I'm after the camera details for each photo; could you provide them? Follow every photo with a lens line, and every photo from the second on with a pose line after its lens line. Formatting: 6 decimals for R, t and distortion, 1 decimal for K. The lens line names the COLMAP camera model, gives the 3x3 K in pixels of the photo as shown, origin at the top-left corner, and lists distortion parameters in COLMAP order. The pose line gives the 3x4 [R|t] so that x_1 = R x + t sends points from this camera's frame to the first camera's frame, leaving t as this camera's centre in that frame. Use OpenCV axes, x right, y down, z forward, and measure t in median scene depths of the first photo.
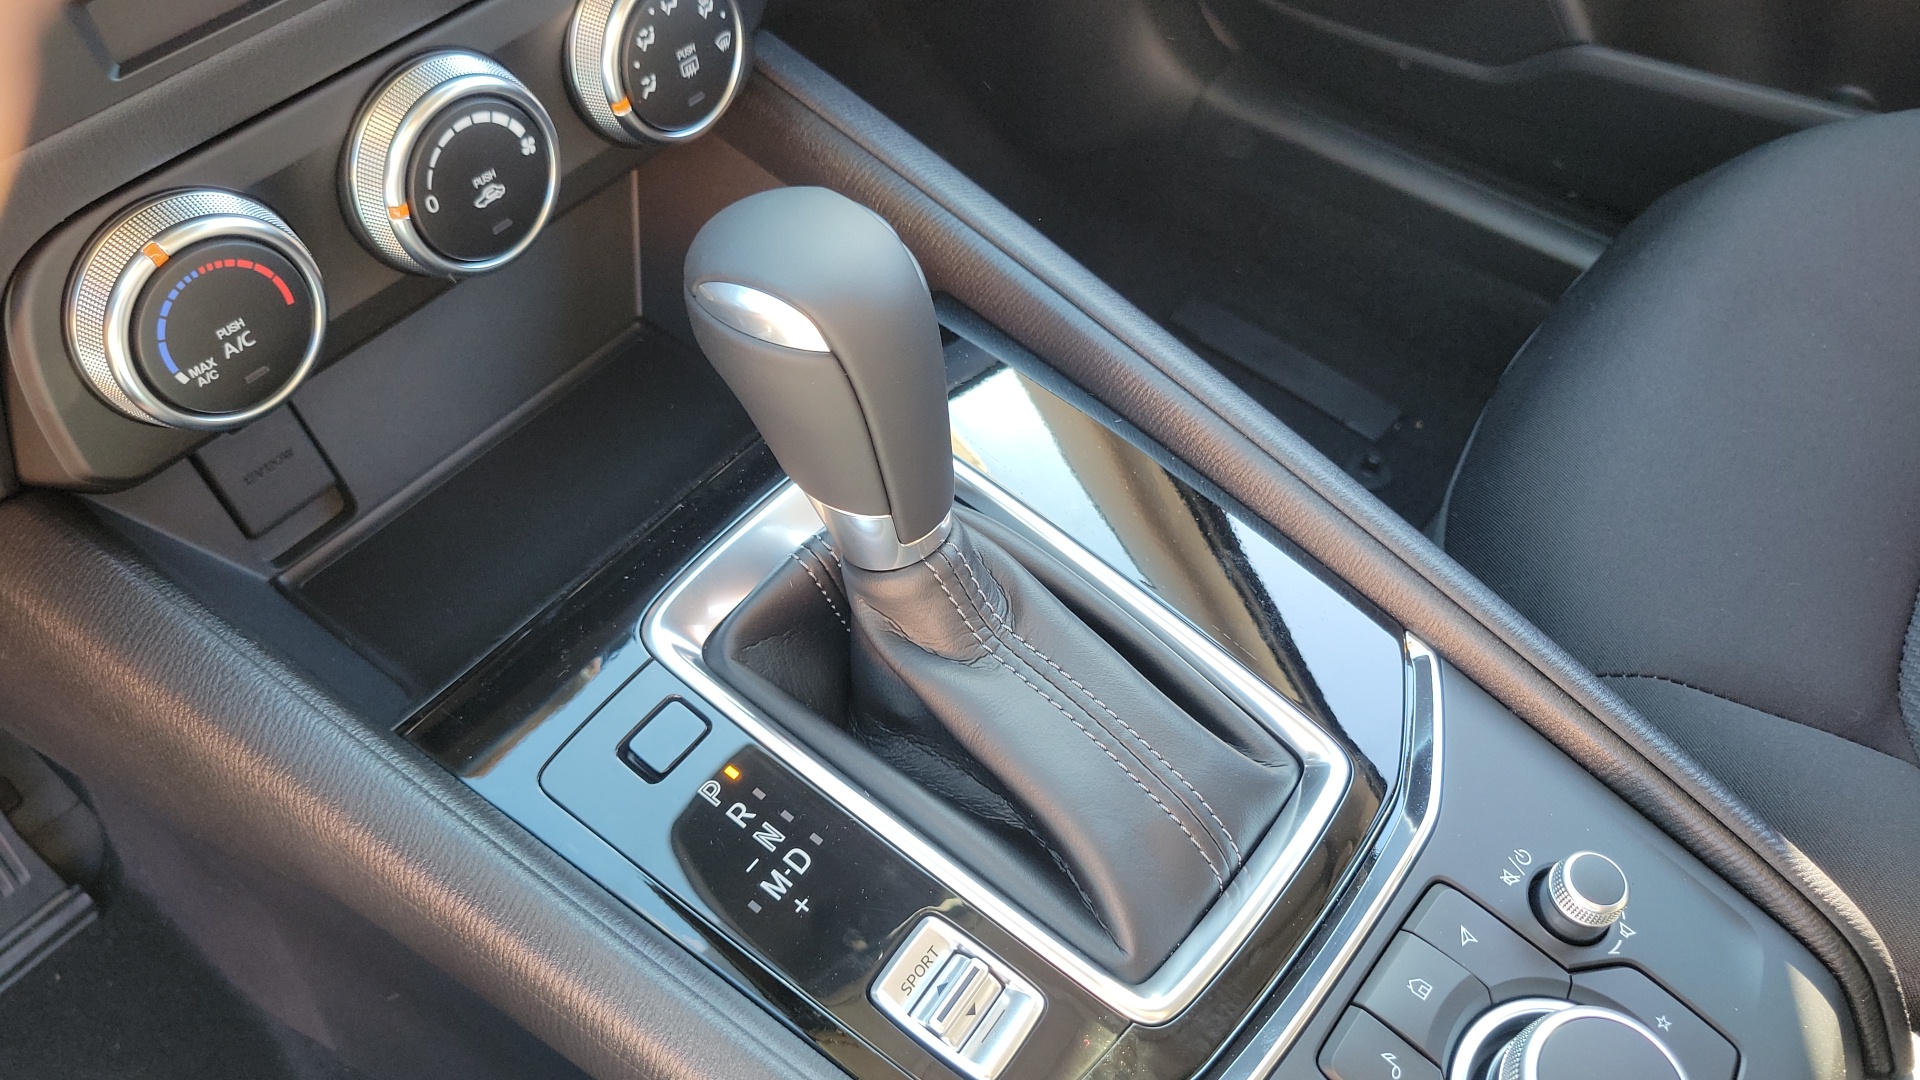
lens RADIAL K [[1467.9, 0, 923.0], [0, 1467.9, 537.0], [0, 0, 1]] dist [0.030829, -0.026232]
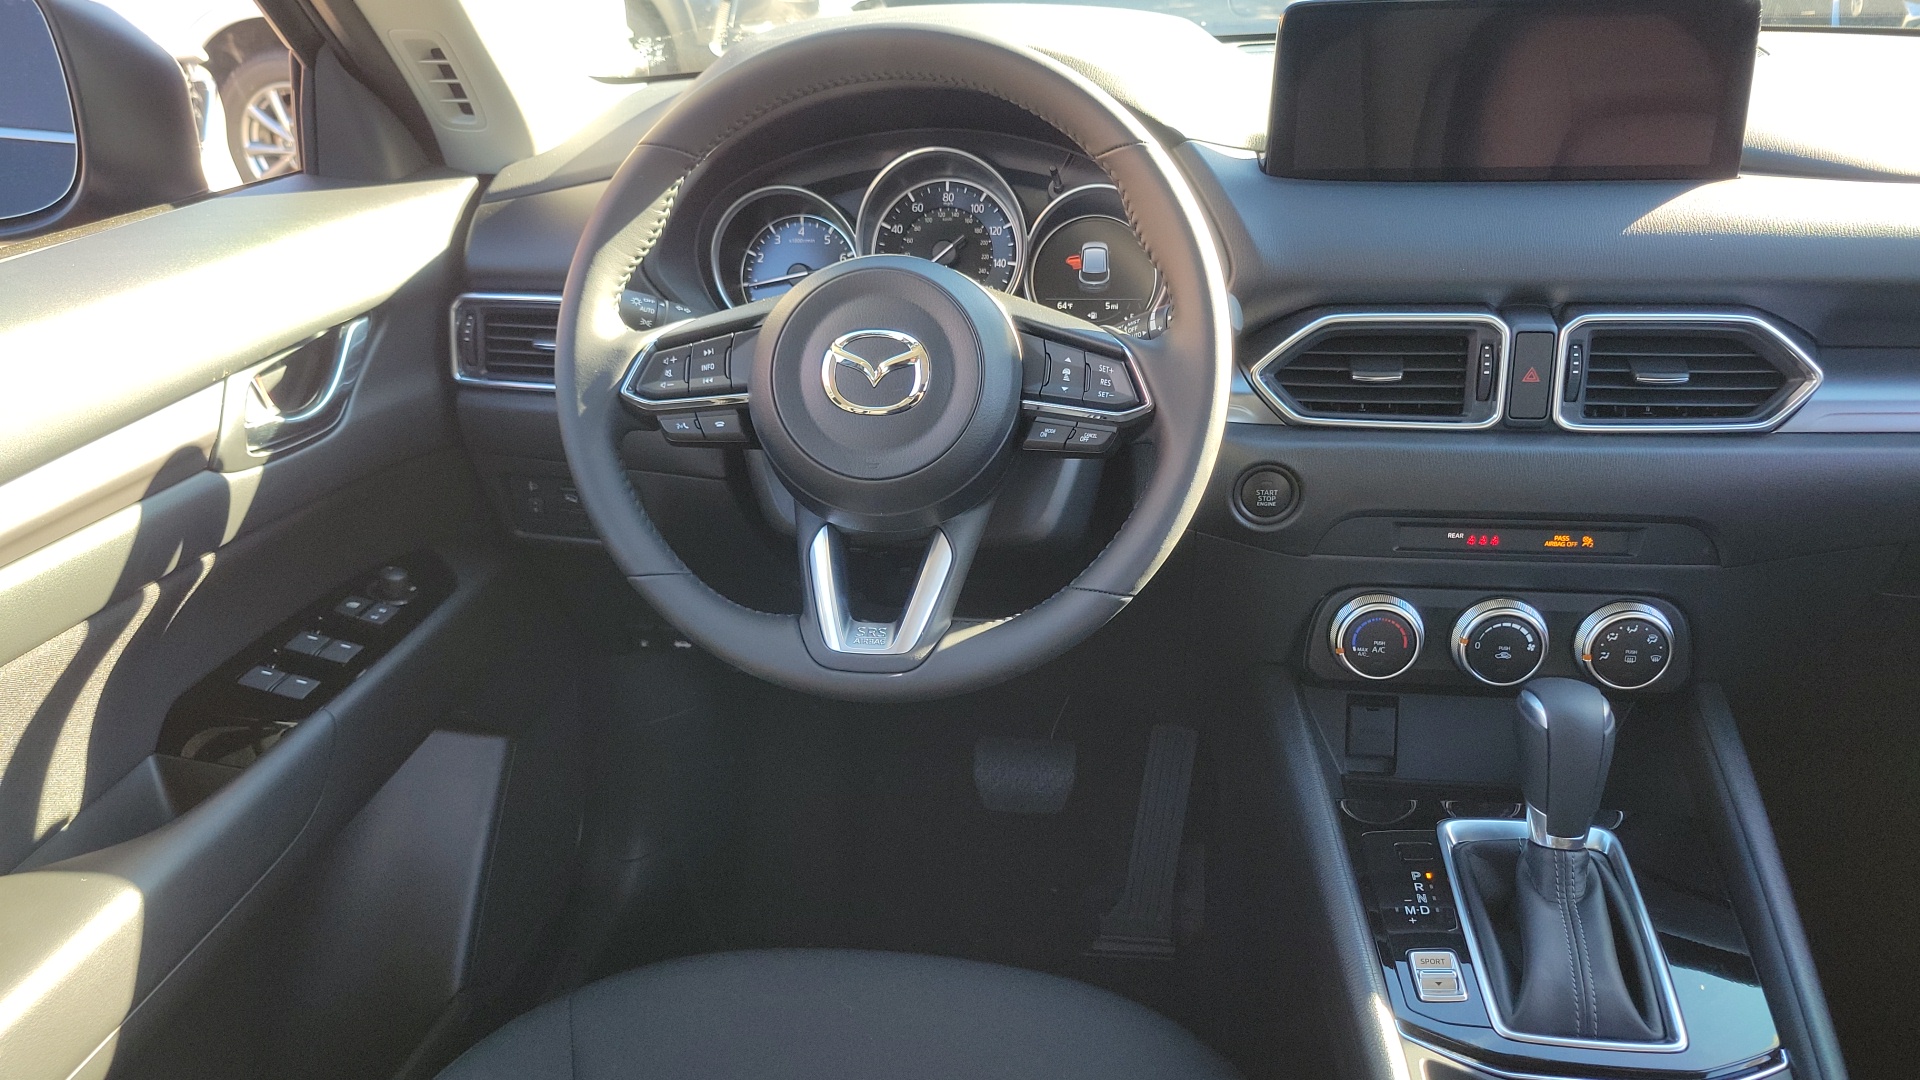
lens RADIAL K [[1467.9, 0, 940.2], [0, 1467.9, 545.0], [0, 0, 1]] dist [0.030829, -0.026232]
pose [[0.526528, 0.341183, -0.778693, 1.048326], [-0.639936, 0.762048, -0.098815, 0.462259], [0.559687, 0.550342, 0.619575, -1.112934]]
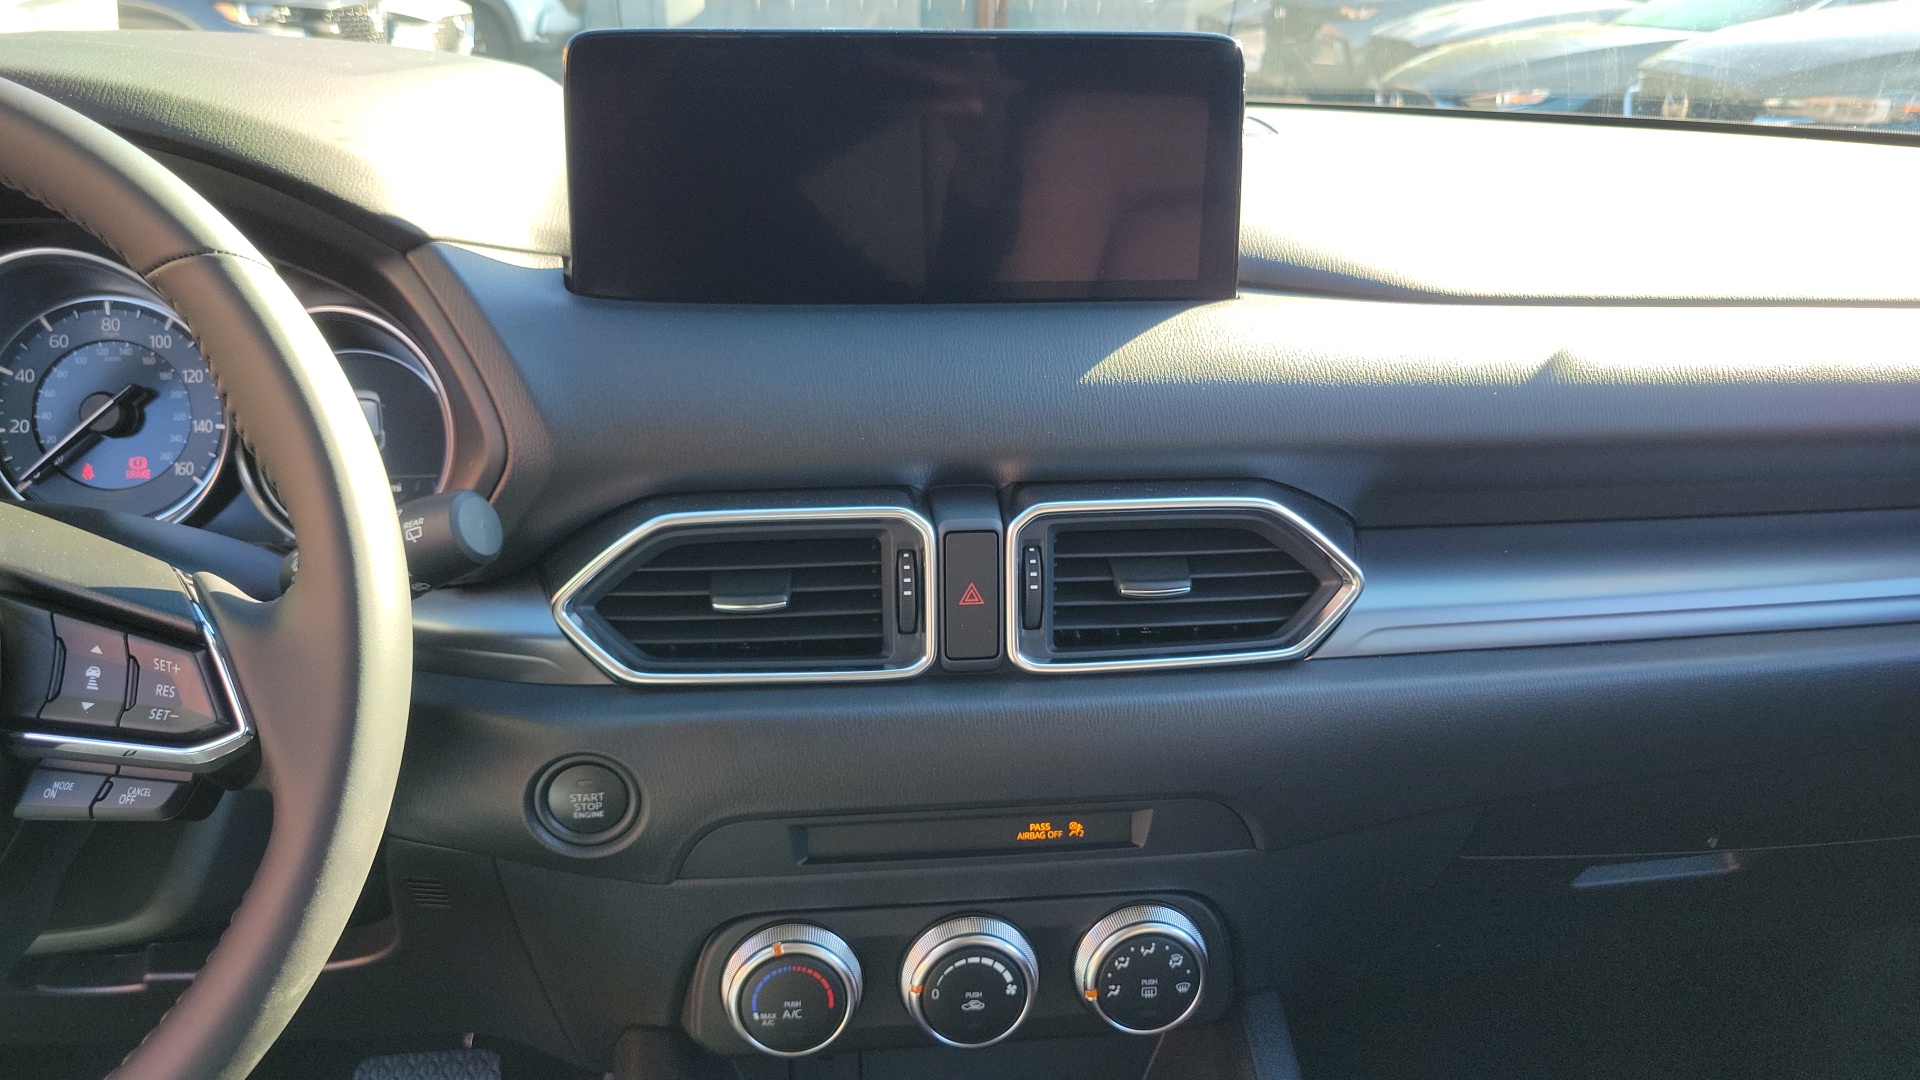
lens RADIAL K [[1467.9, 0, 962.2], [0, 1467.9, 527.4], [0, 0, 1]] dist [0.030829, -0.026232]
pose [[0.718158, 0.261591, -0.644841, 0.599527], [-0.548605, 0.782920, -0.293375, -0.168292], [0.428114, 0.564453, 0.705770, -0.423335]]
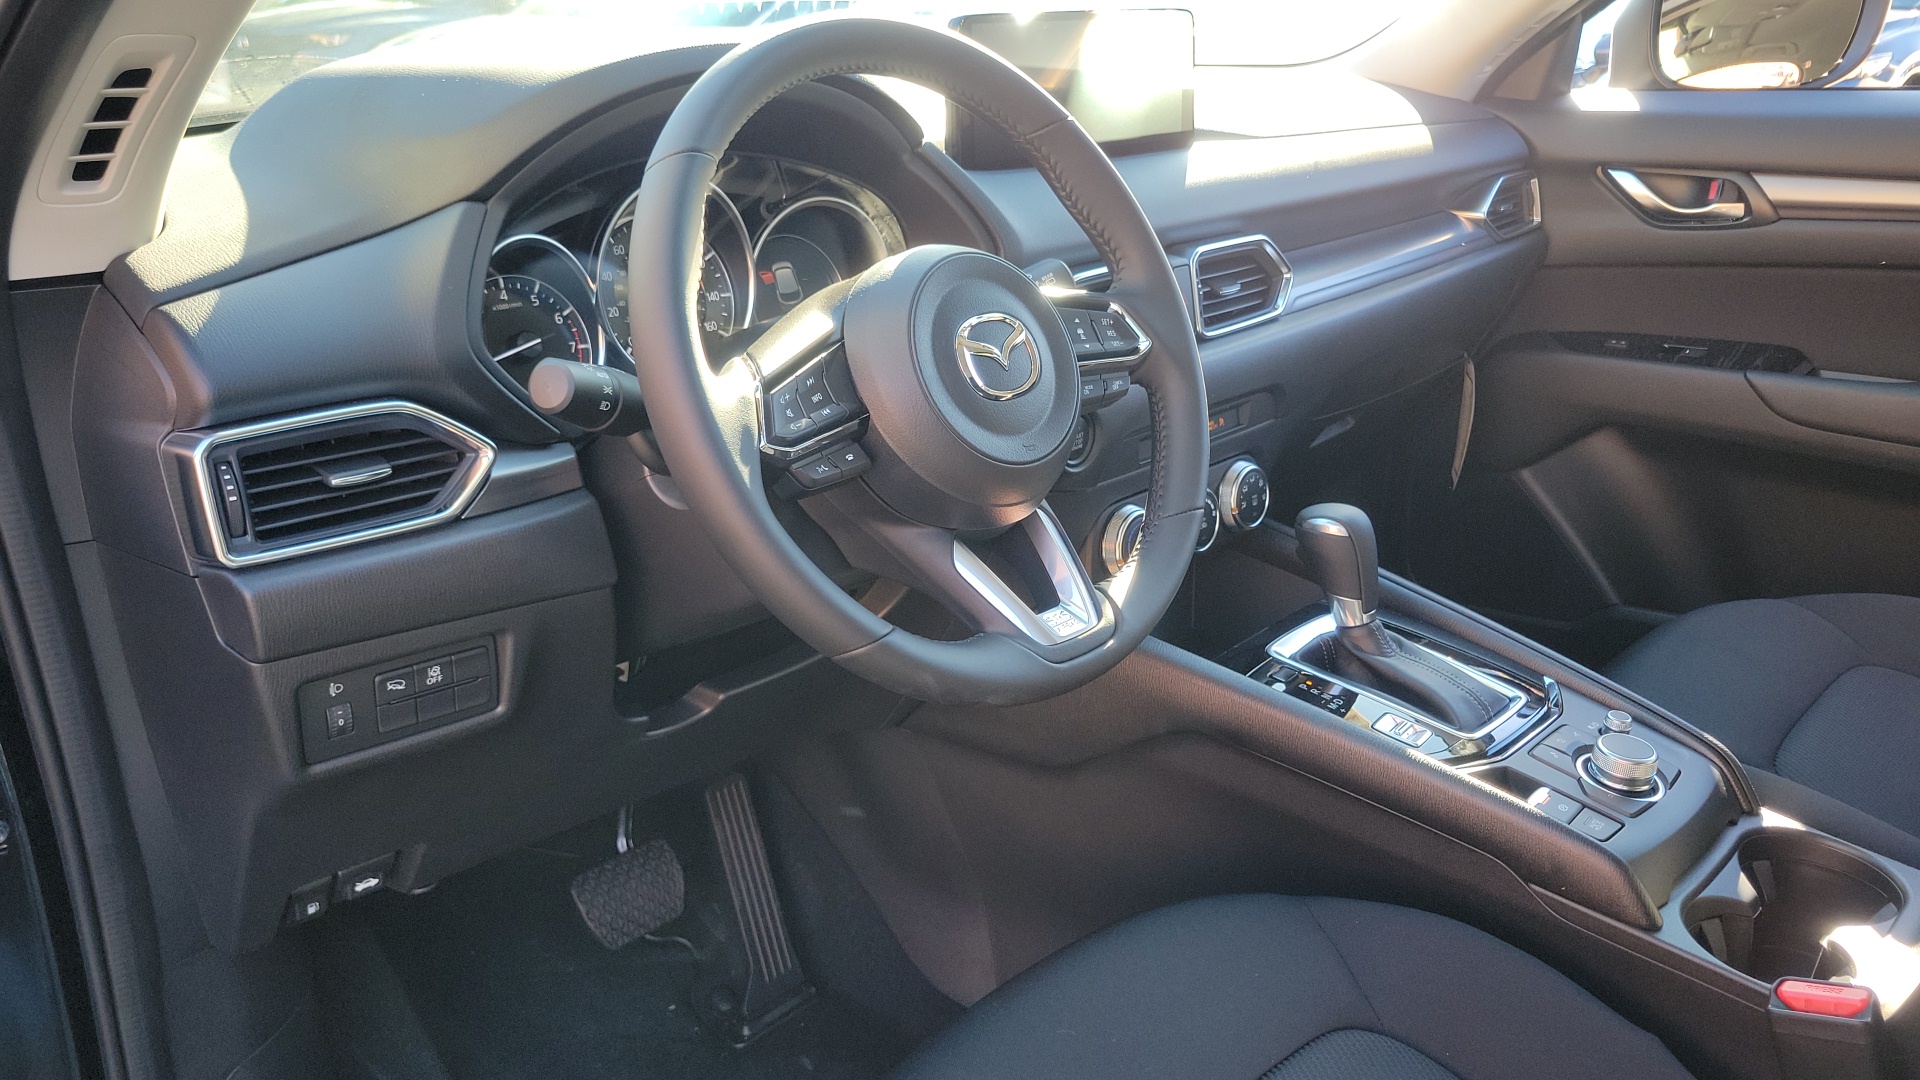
lens RADIAL K [[1467.9, 0, 948.9], [0, 1467.9, 532.7], [0, 0, 1]] dist [0.030829, -0.026232]
pose [[0.996942, 0.023673, -0.074478, -0.601317], [-0.058251, 0.860417, -0.506251, 1.348763], [0.052097, 0.509041, 0.859164, -1.612126]]
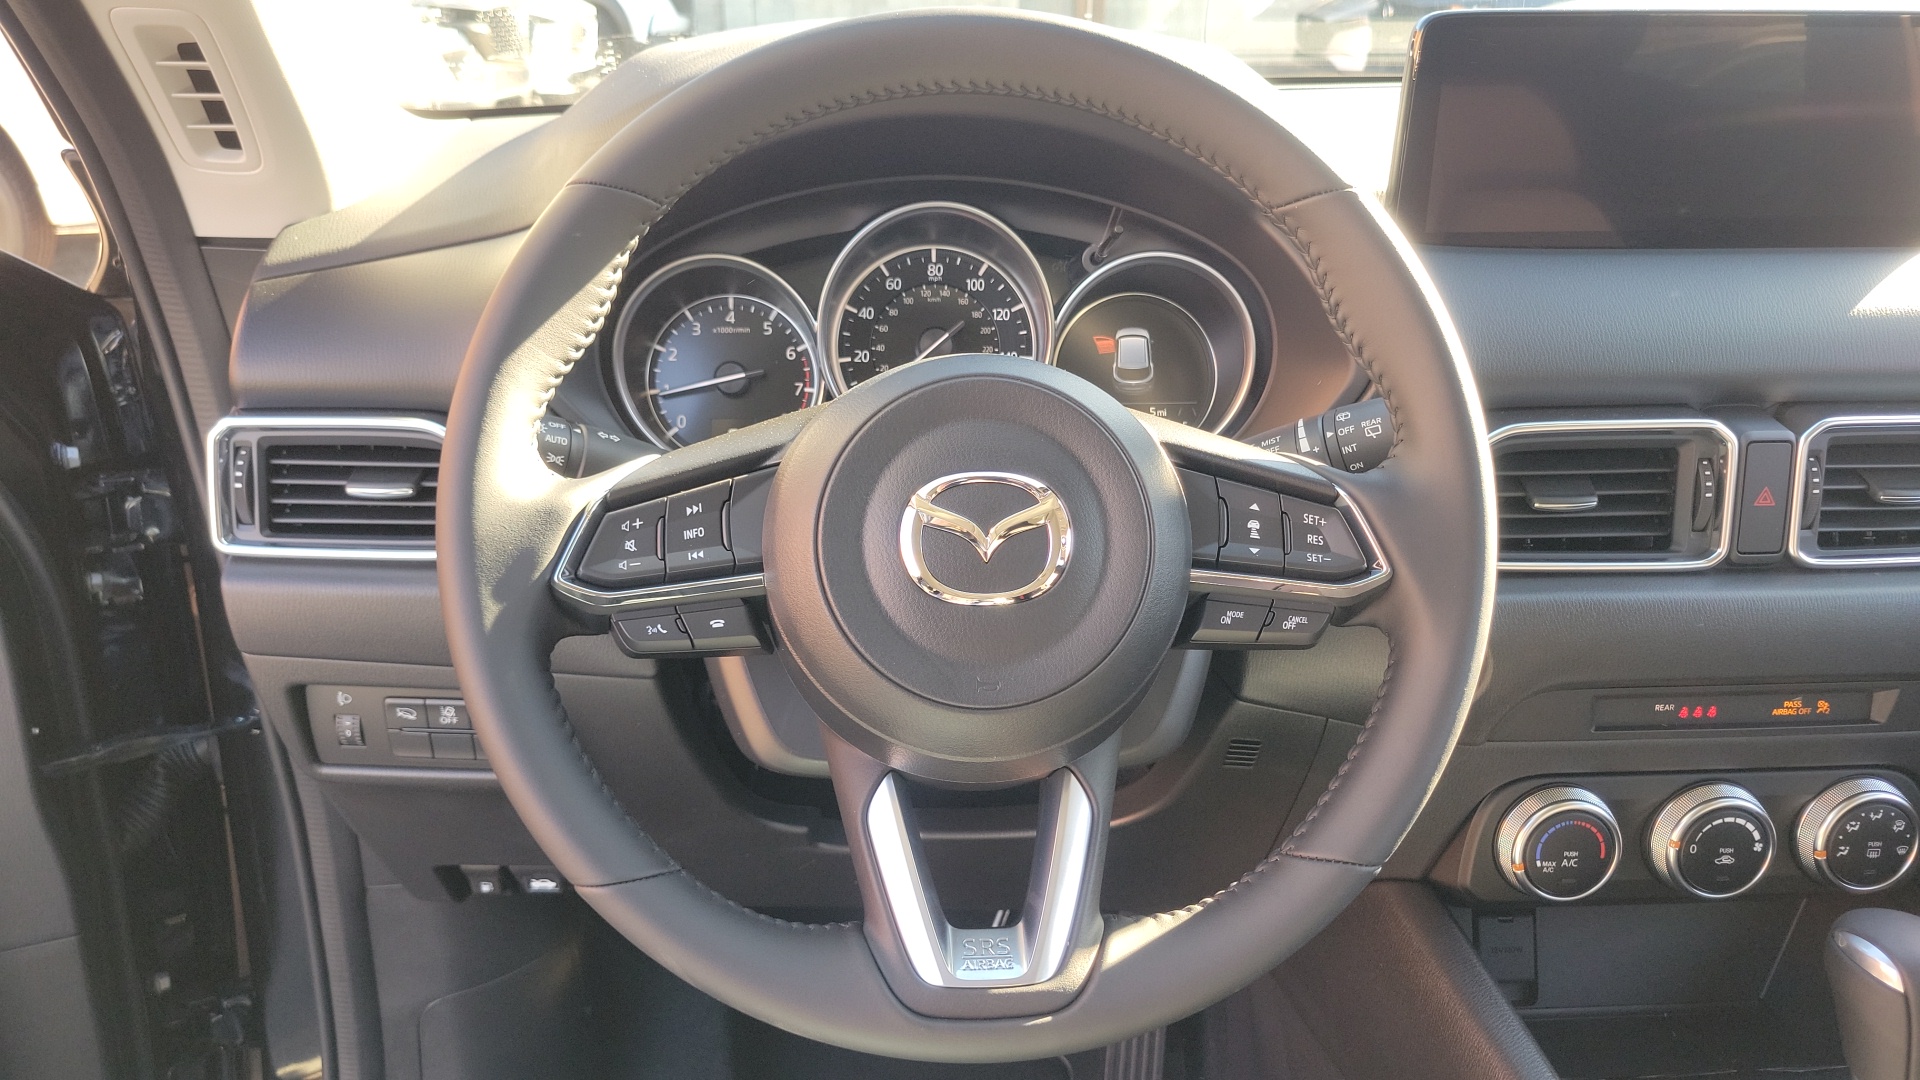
lens RADIAL K [[1467.9, 0, 964.3], [0, 1467.9, 523.5], [0, 0, 1]] dist [0.030829, -0.026232]
pose [[0.691621, 0.266940, -0.671121, 0.174765], [-0.566671, 0.776678, -0.275055, 0.492172], [0.447822, 0.570539, 0.688434, -0.937750]]
